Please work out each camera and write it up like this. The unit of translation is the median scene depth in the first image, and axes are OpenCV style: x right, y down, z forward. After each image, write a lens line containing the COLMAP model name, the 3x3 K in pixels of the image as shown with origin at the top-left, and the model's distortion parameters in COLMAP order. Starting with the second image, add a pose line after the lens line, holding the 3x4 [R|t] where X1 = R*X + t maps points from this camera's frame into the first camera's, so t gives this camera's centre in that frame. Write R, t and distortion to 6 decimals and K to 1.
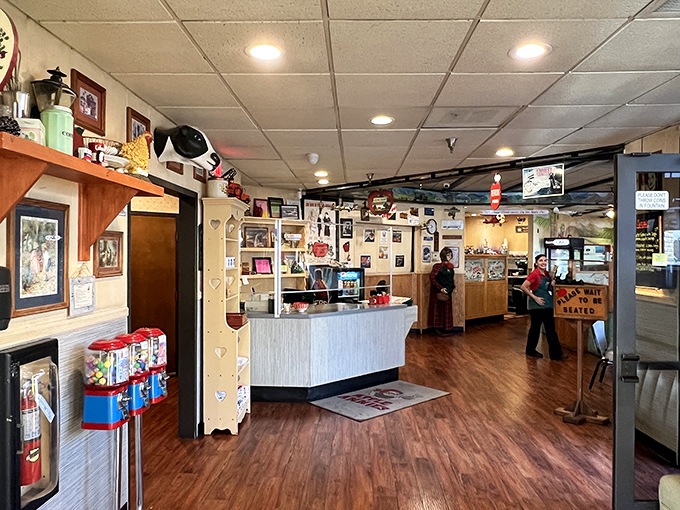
lens RADIAL K [[512.2, 0, 340.0], [0, 512.2, 255.0], [0, 0, 1]] dist [0.000066, 0.000350]
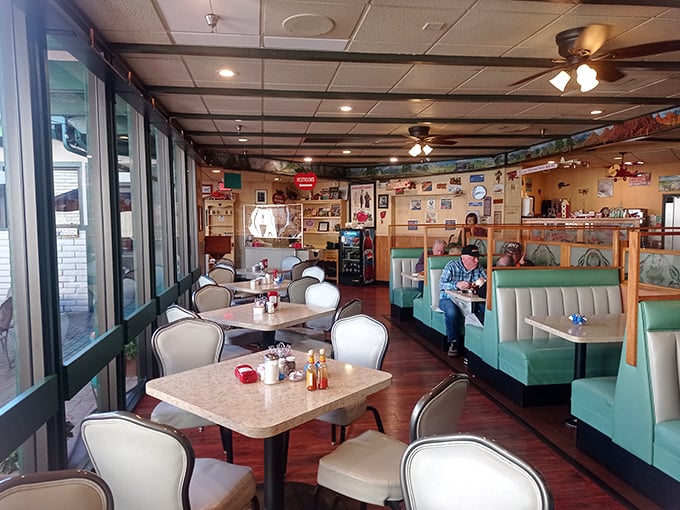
lens RADIAL K [[512.2, 0, 340.0], [0, 512.2, 255.0], [0, 0, 1]] dist [0.000066, 0.000350]
pose [[0.177560, 0.059404, -0.982315, 1.375244], [0.002981, 0.998139, 0.060900, 0.009232], [0.984106, -0.013742, 0.177052, 0.623744]]
